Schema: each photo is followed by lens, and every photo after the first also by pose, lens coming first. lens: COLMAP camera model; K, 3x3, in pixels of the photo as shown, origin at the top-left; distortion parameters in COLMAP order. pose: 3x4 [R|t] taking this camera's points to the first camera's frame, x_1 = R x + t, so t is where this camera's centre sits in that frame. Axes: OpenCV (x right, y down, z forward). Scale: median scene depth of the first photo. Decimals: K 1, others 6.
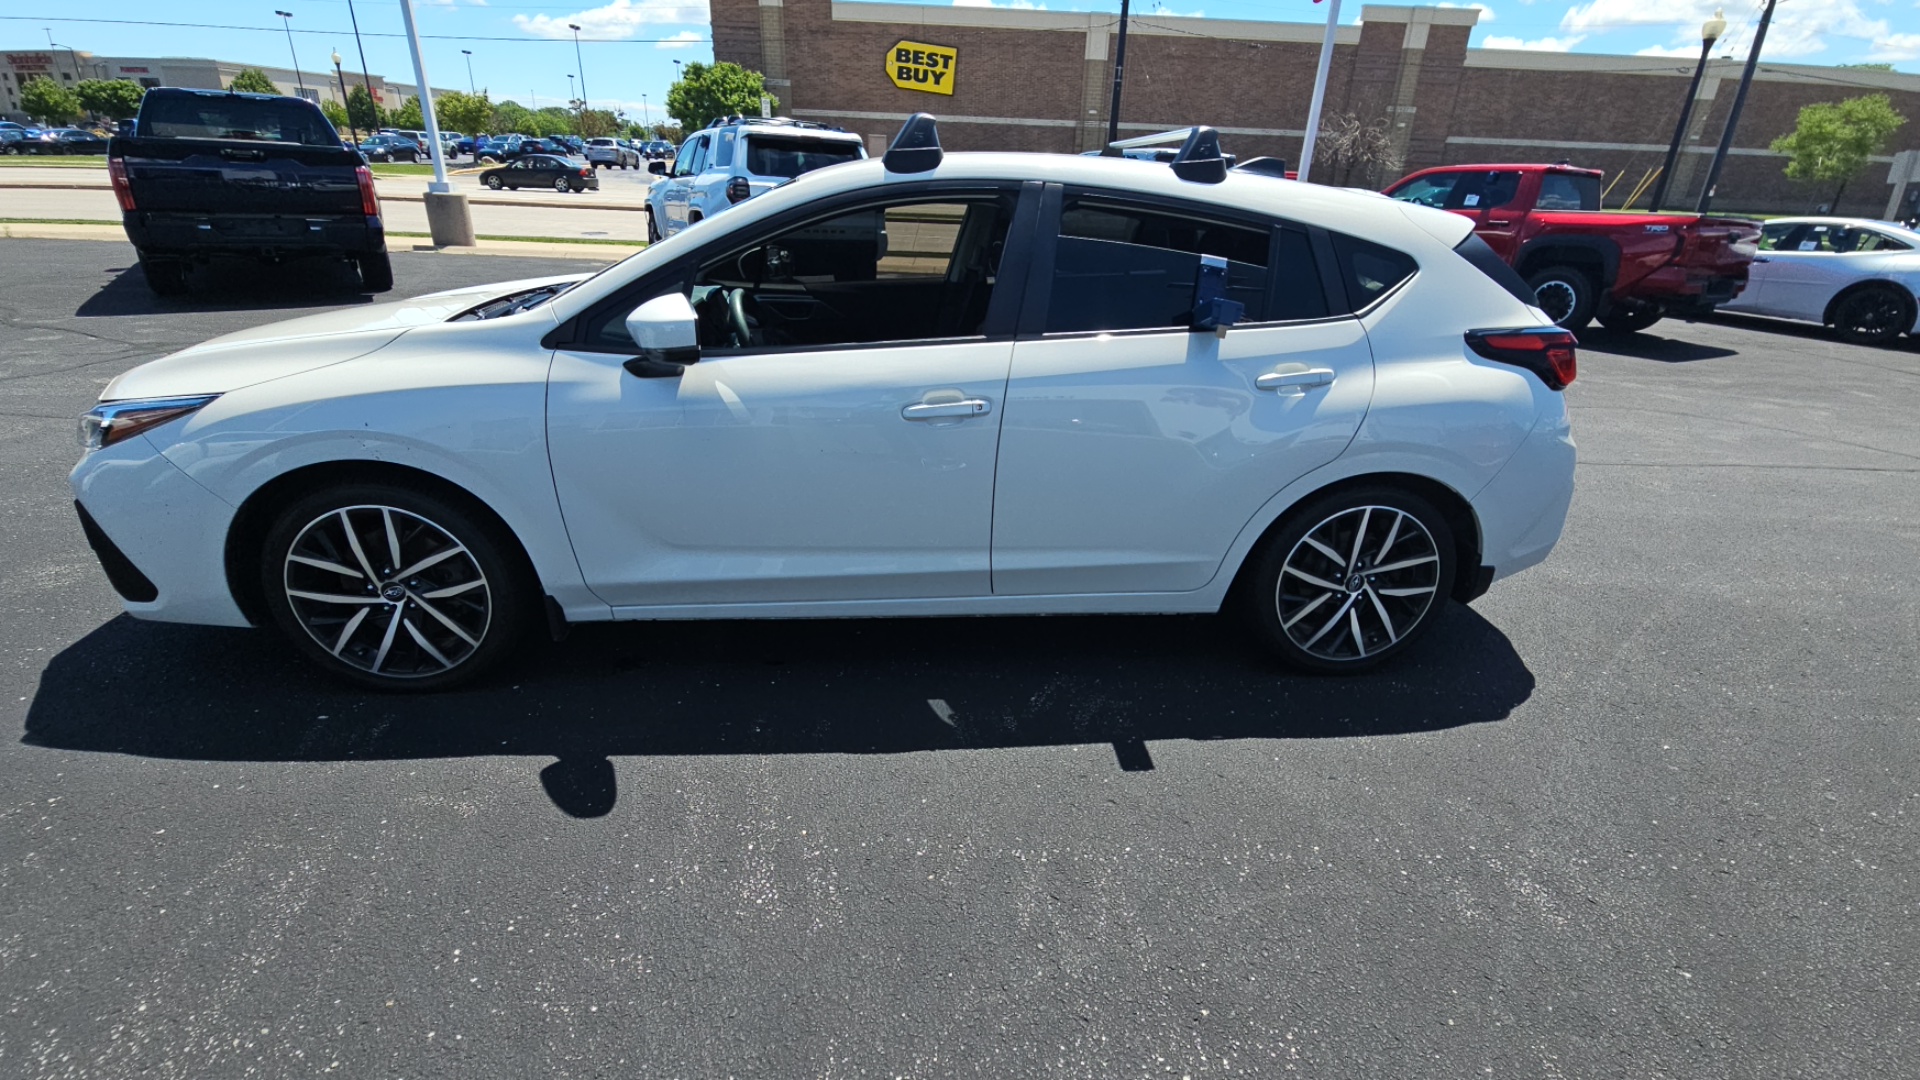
lens RADIAL K [[863.1, 0, 982.0], [0, 863.1, 543.2], [0, 0, 1]] dist [0.009319, -0.007654]
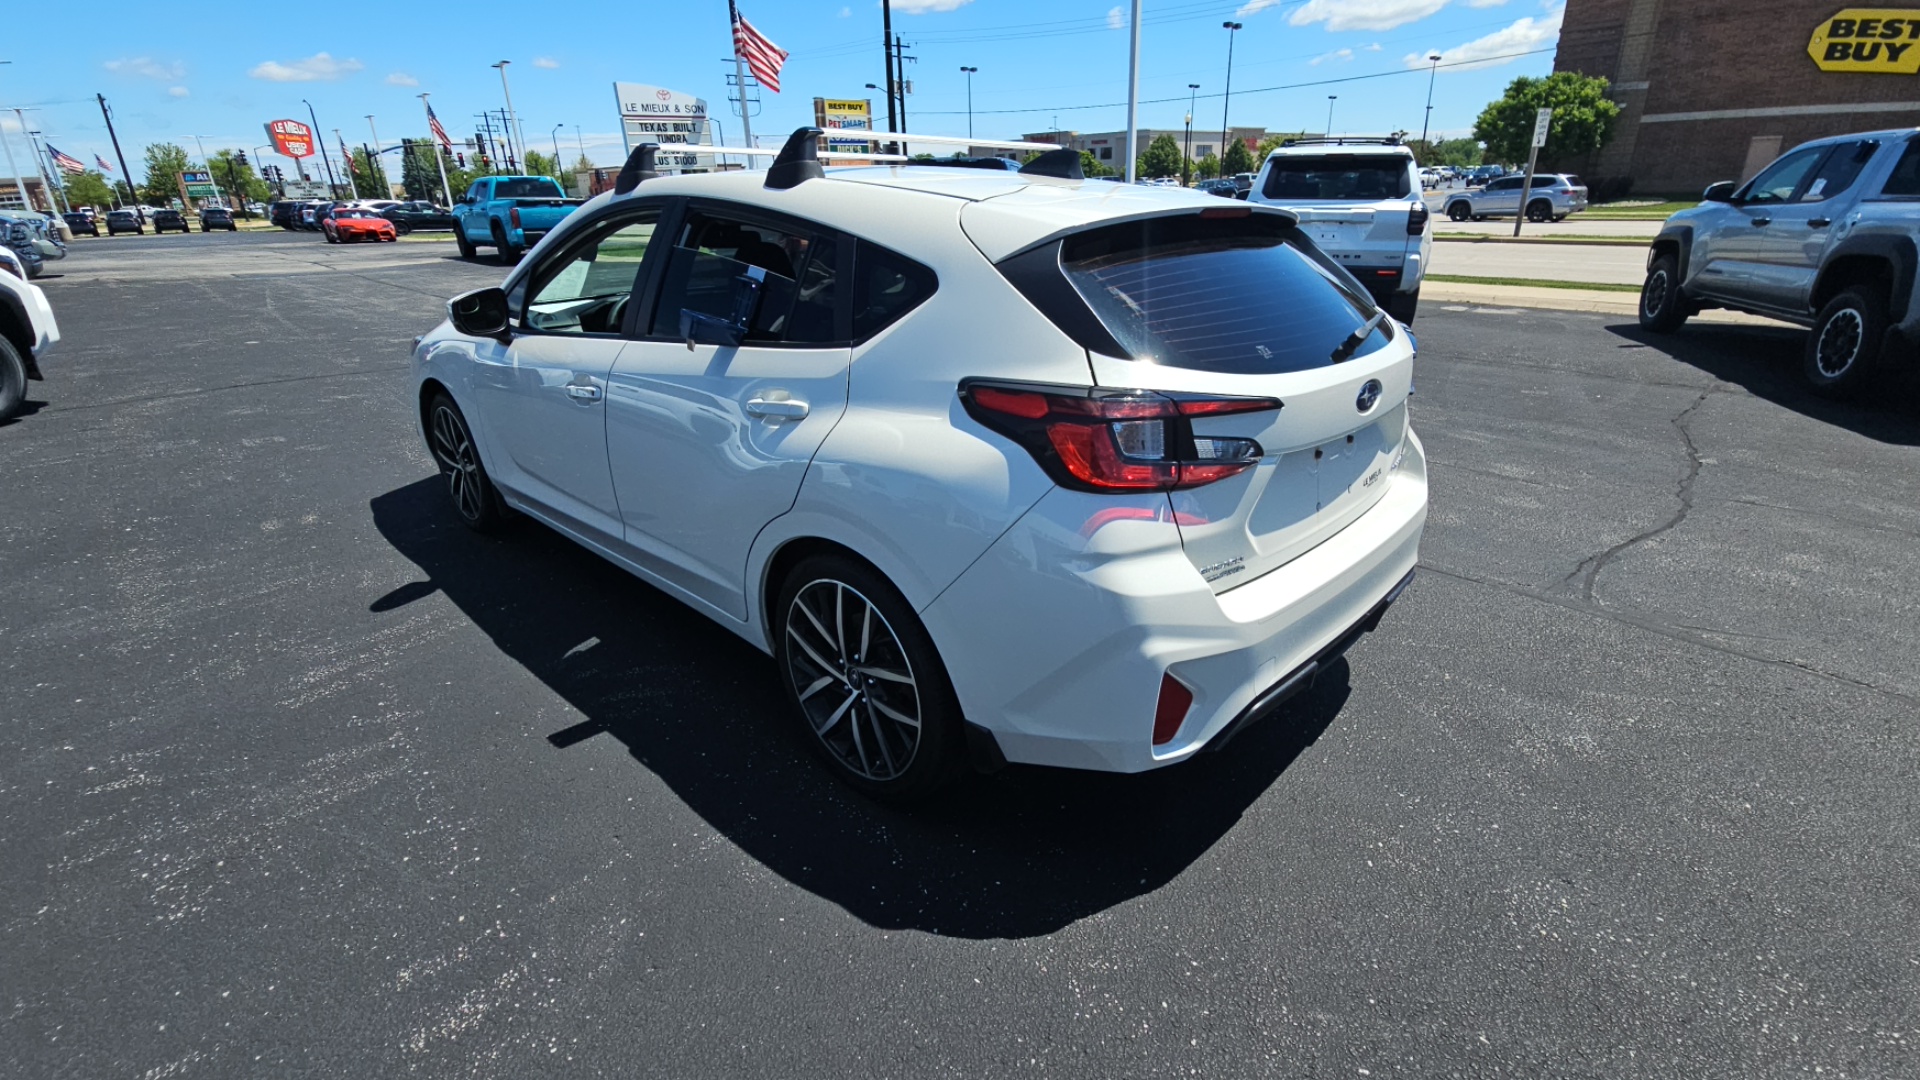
lens RADIAL K [[863.1, 0, 981.5], [0, 863.1, 539.3], [0, 0, 1]] dist [0.009319, -0.007654]
pose [[0.655467, 0.237441, -0.716927, 0.102759], [-0.261801, 0.961866, 0.079206, -0.016679], [0.708395, 0.135775, 0.692634, 0.050427]]
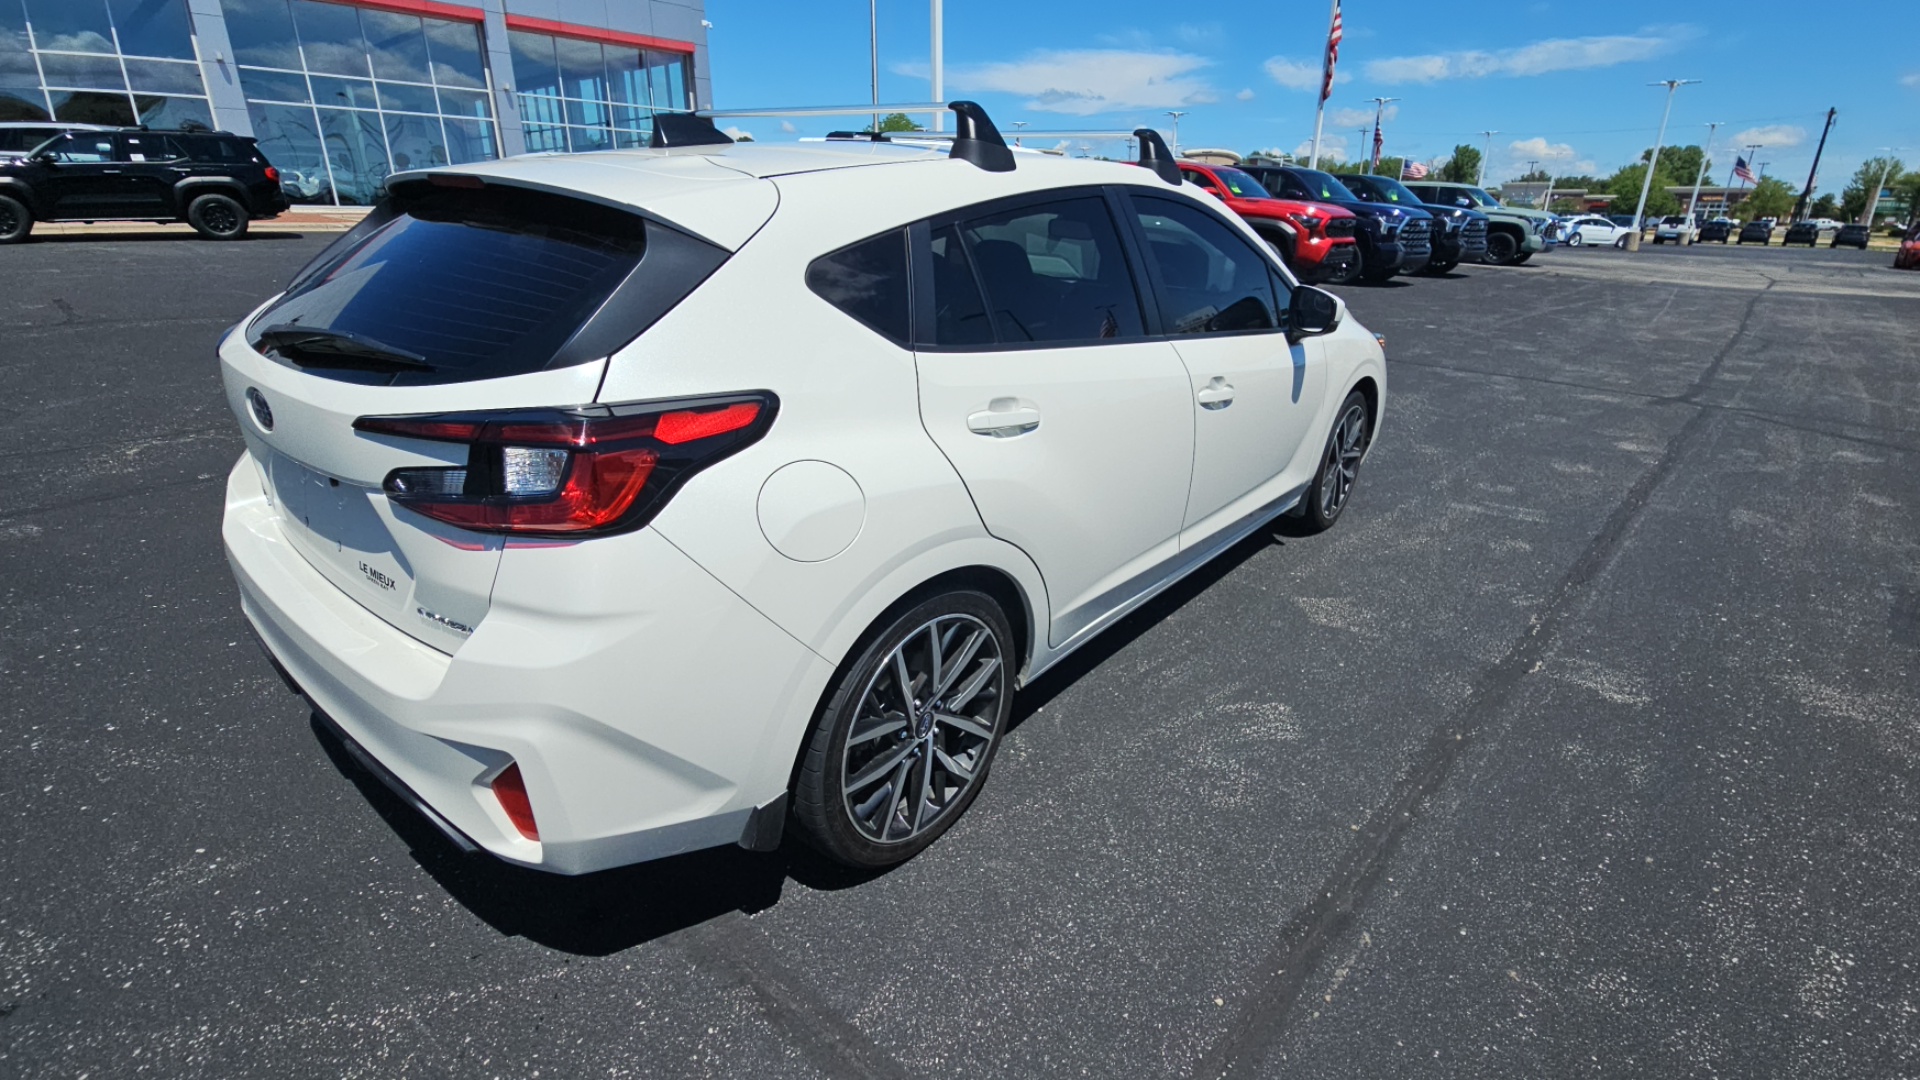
lens RADIAL K [[863.1, 0, 972.2], [0, 863.1, 537.6], [0, 0, 1]] dist [0.009319, -0.007654]
pose [[-0.709063, 0.206842, -0.674126, 0.076297], [-0.322619, 0.754923, 0.570972, -0.072483], [0.627014, 0.622341, -0.468556, 0.183613]]
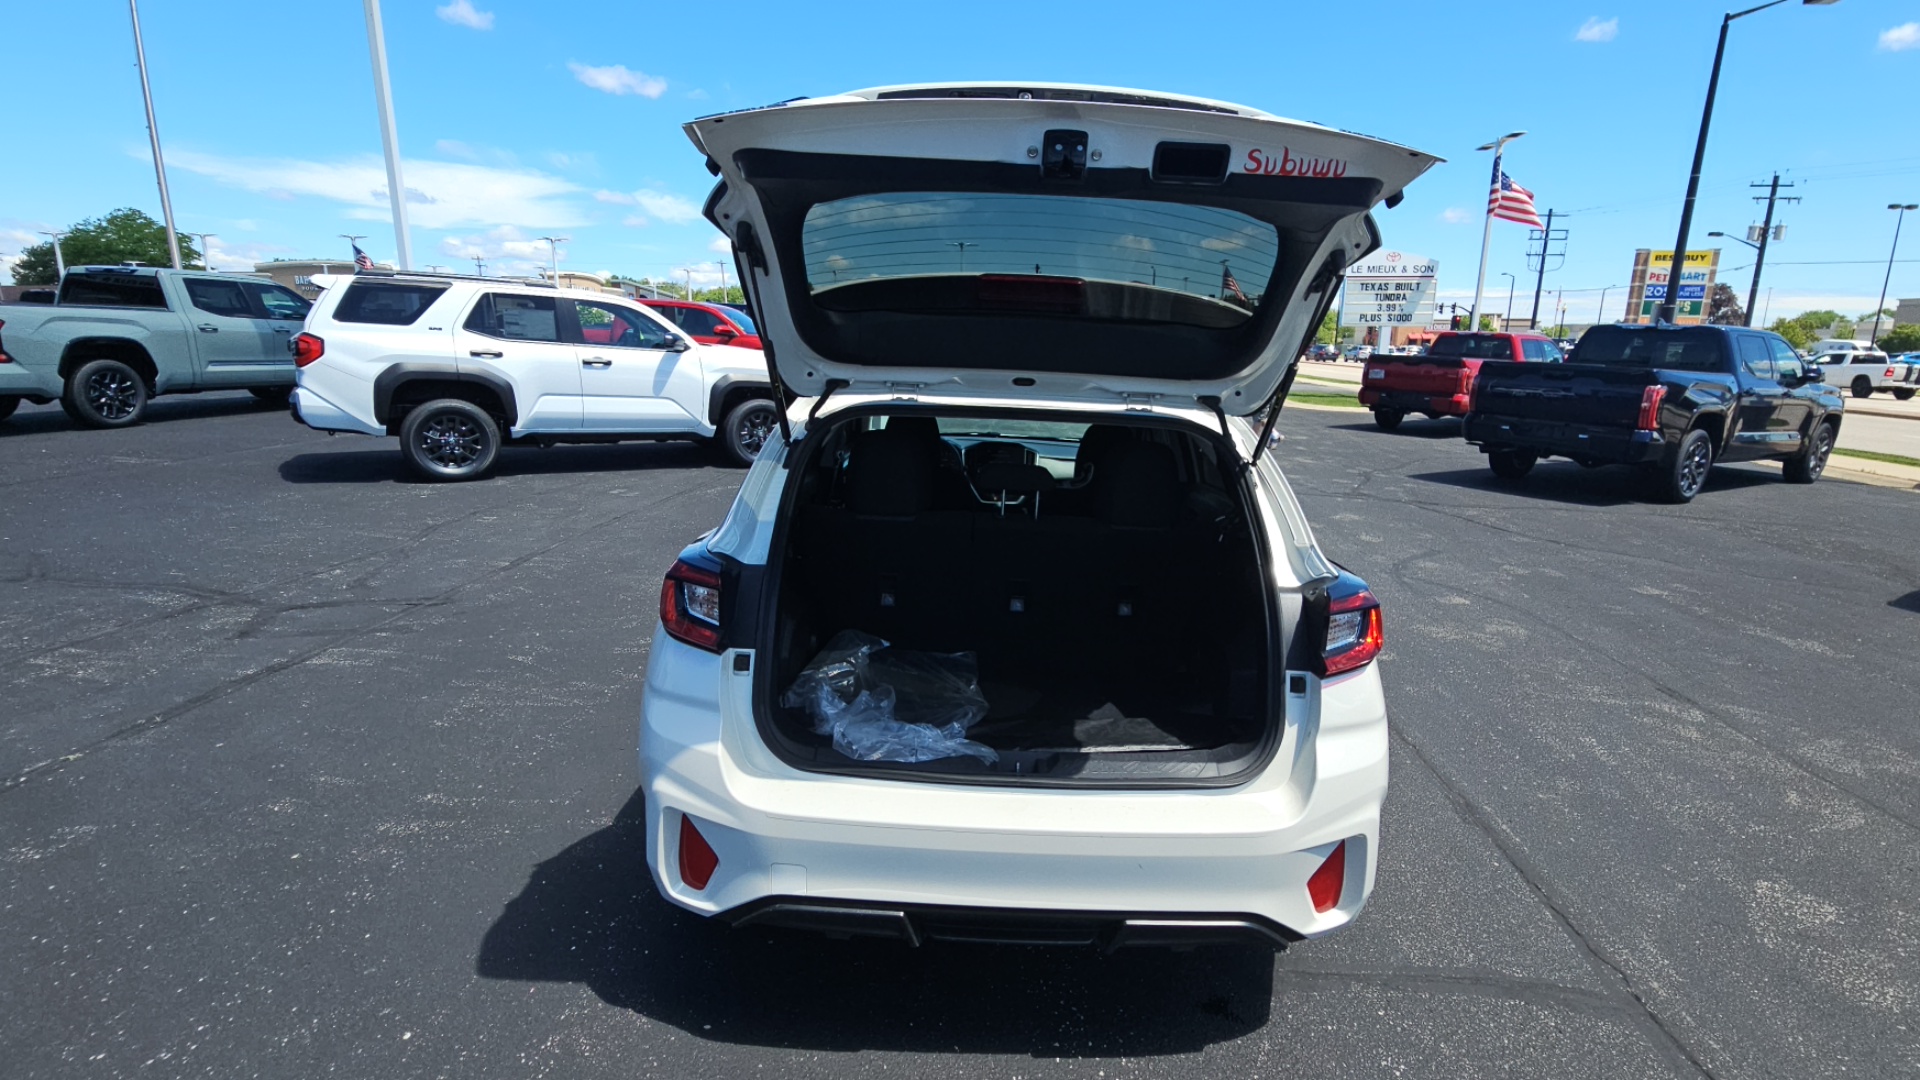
lens RADIAL K [[863.1, 0, 975.1], [0, 863.1, 543.7], [0, 0, 1]] dist [0.009319, -0.007654]
pose [[-0.106756, 0.193084, -0.975357, 0.128414], [-0.420179, 0.880305, 0.220256, -0.049137], [0.901140, 0.433338, -0.012848, 0.116333]]
